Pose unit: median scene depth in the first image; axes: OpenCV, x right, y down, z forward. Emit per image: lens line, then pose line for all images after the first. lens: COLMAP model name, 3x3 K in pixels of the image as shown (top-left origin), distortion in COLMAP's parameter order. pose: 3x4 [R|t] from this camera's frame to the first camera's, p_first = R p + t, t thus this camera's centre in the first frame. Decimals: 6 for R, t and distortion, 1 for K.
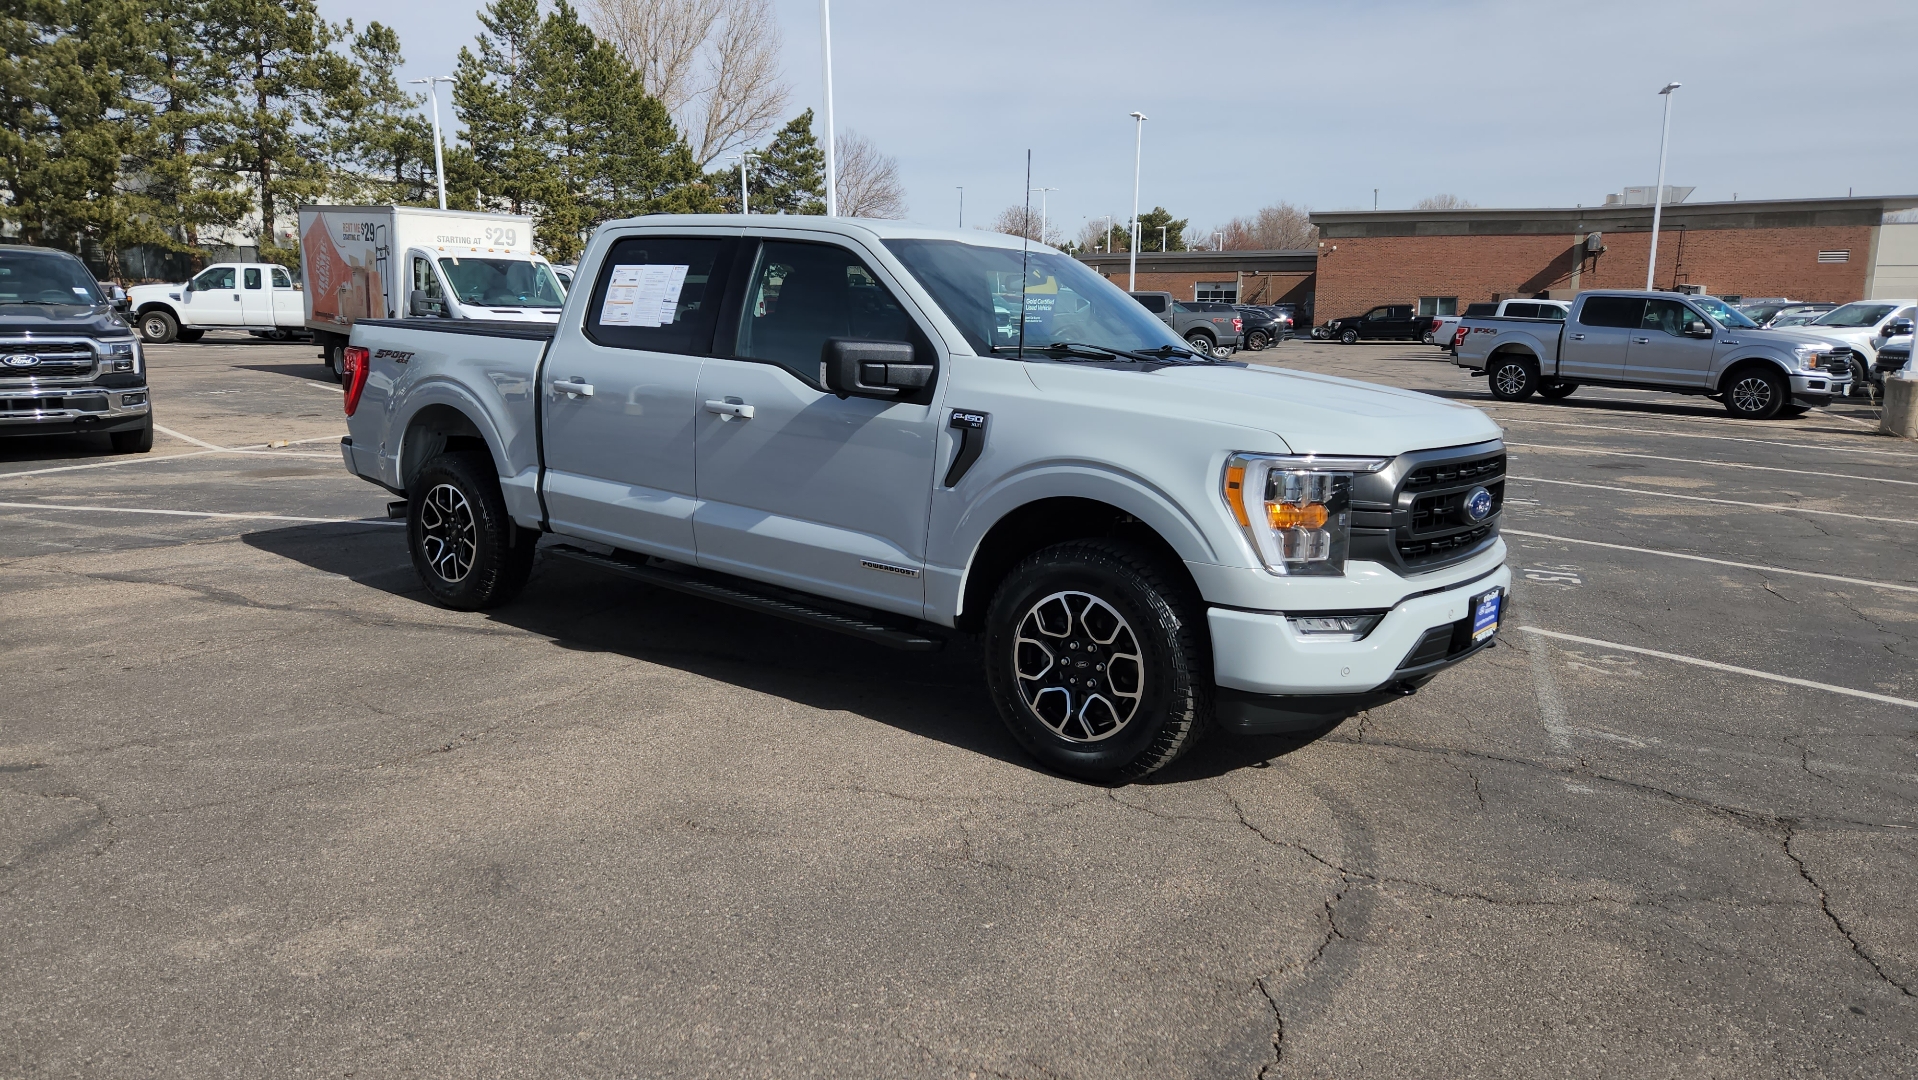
lens RADIAL K [[1284.9, 0, 930.2], [0, 1284.9, 533.3], [0, 0, 1]] dist [0.074666, -0.061451]
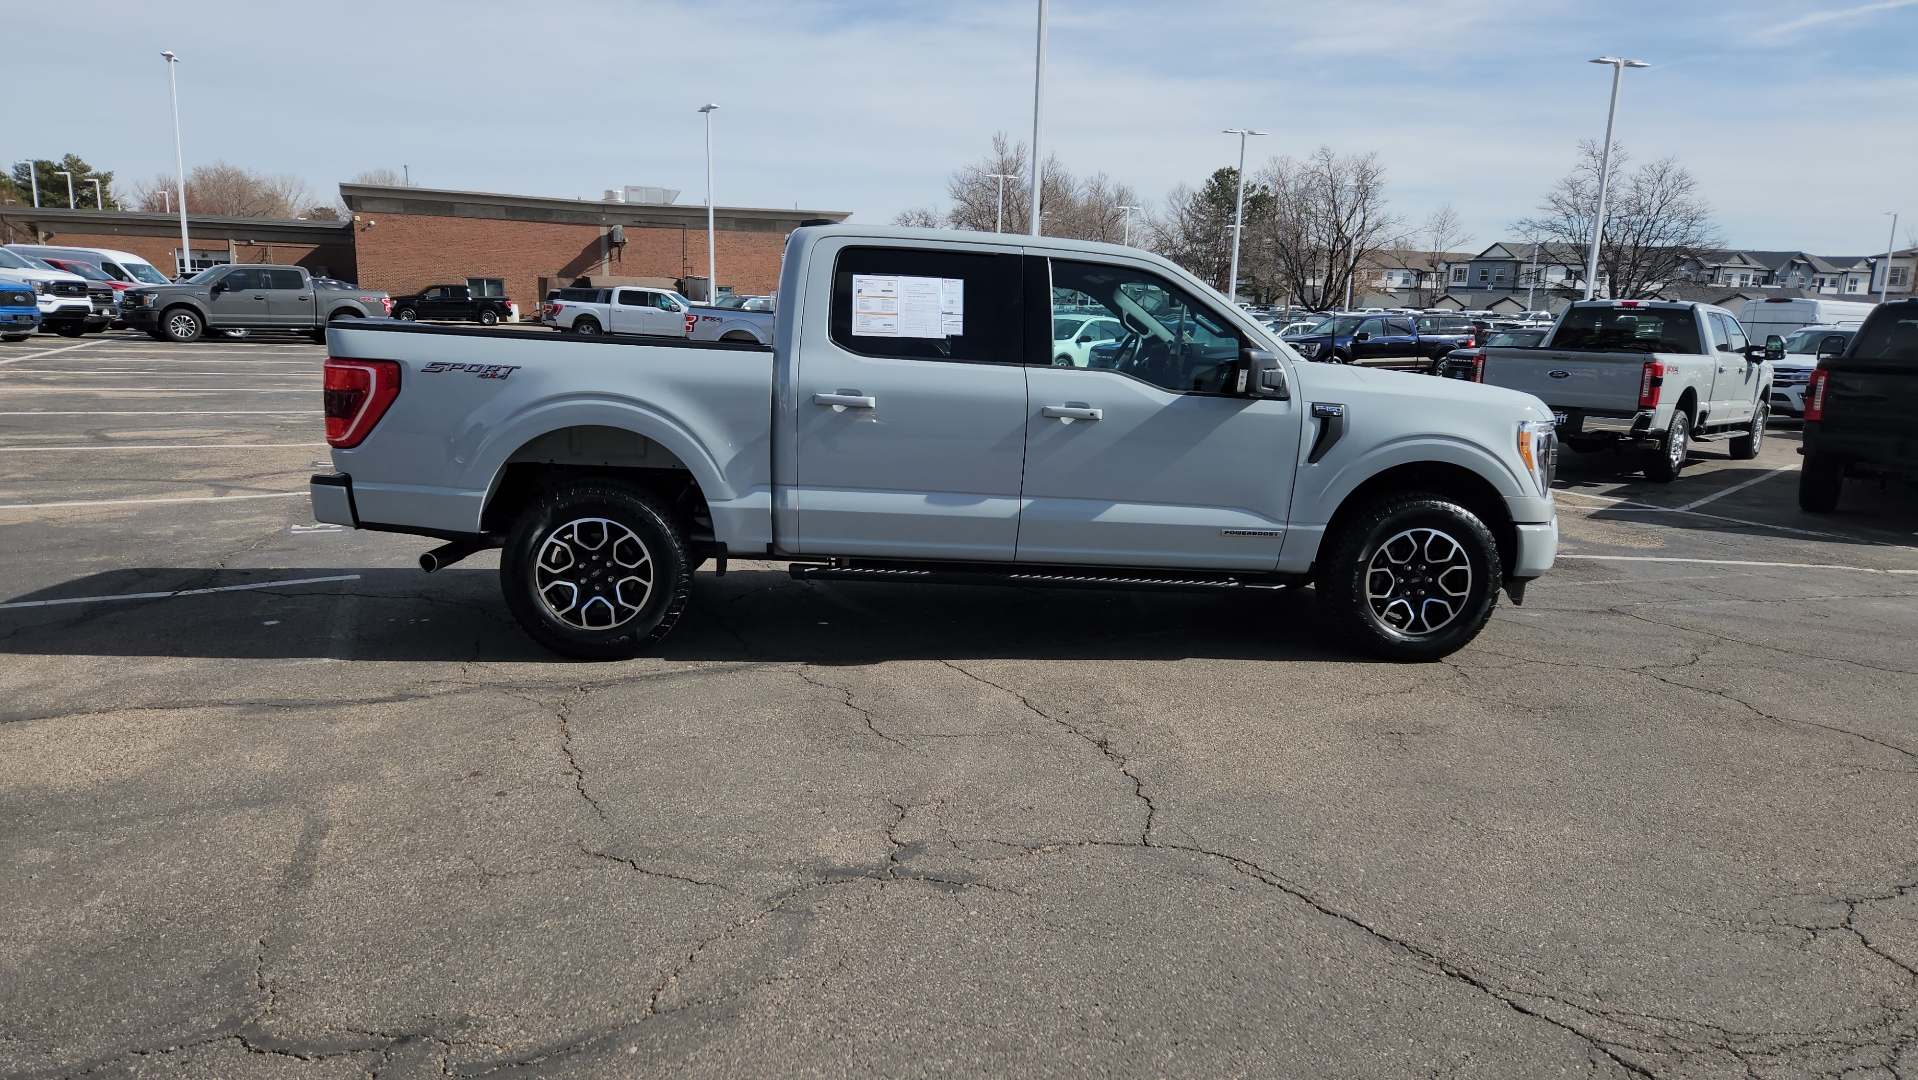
lens RADIAL K [[1284.9, 0, 933.8], [0, 1284.9, 540.4], [0, 0, 1]] dist [0.074666, -0.061451]
pose [[0.715628, -0.115239, 0.688909, -0.915522], [0.099794, 0.993046, 0.062450, -0.061433], [-0.691316, 0.024058, 0.722152, 0.251416]]
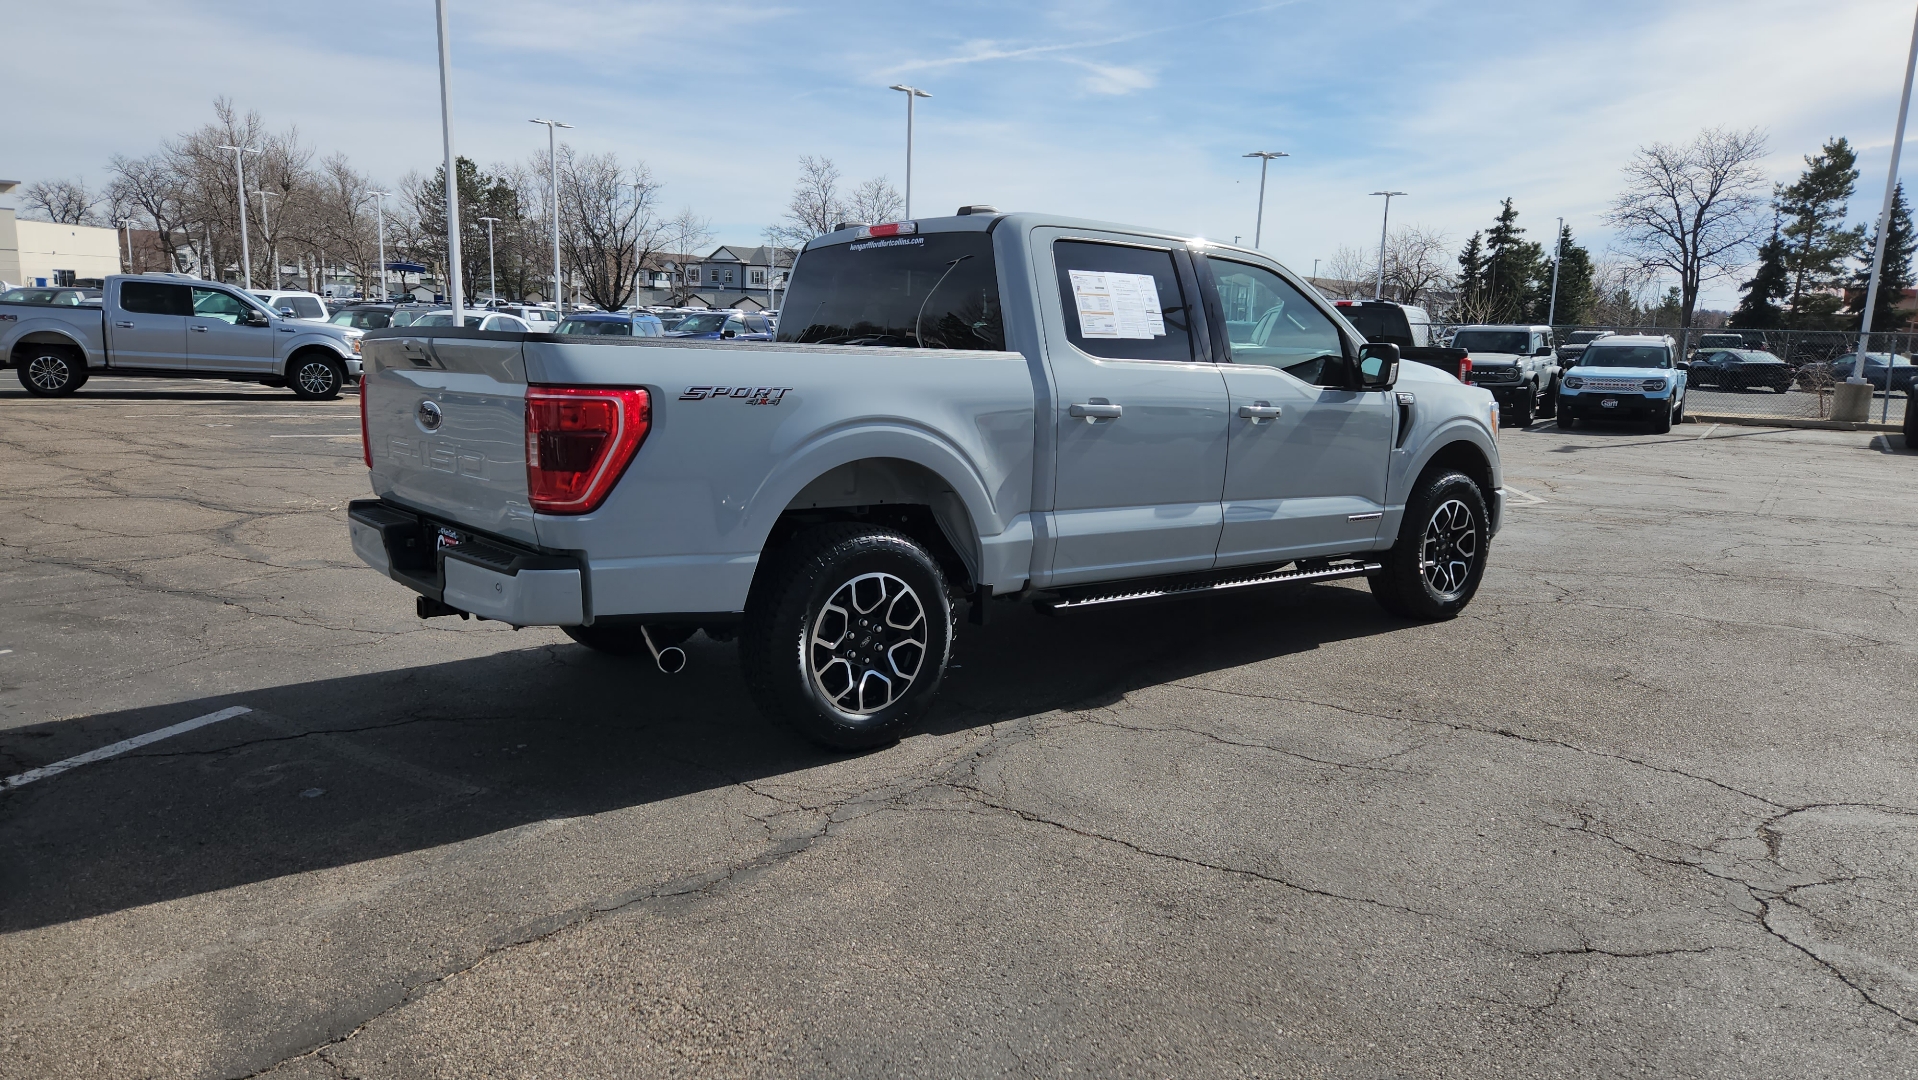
lens RADIAL K [[1284.9, 0, 925.1], [0, 1284.9, 542.3], [0, 0, 1]] dist [0.074666, -0.061451]
pose [[0.218294, -0.169508, 0.961049, -1.158861], [0.148544, 0.979095, 0.138950, -0.164031], [-0.964512, 0.112427, 0.238910, 0.917046]]
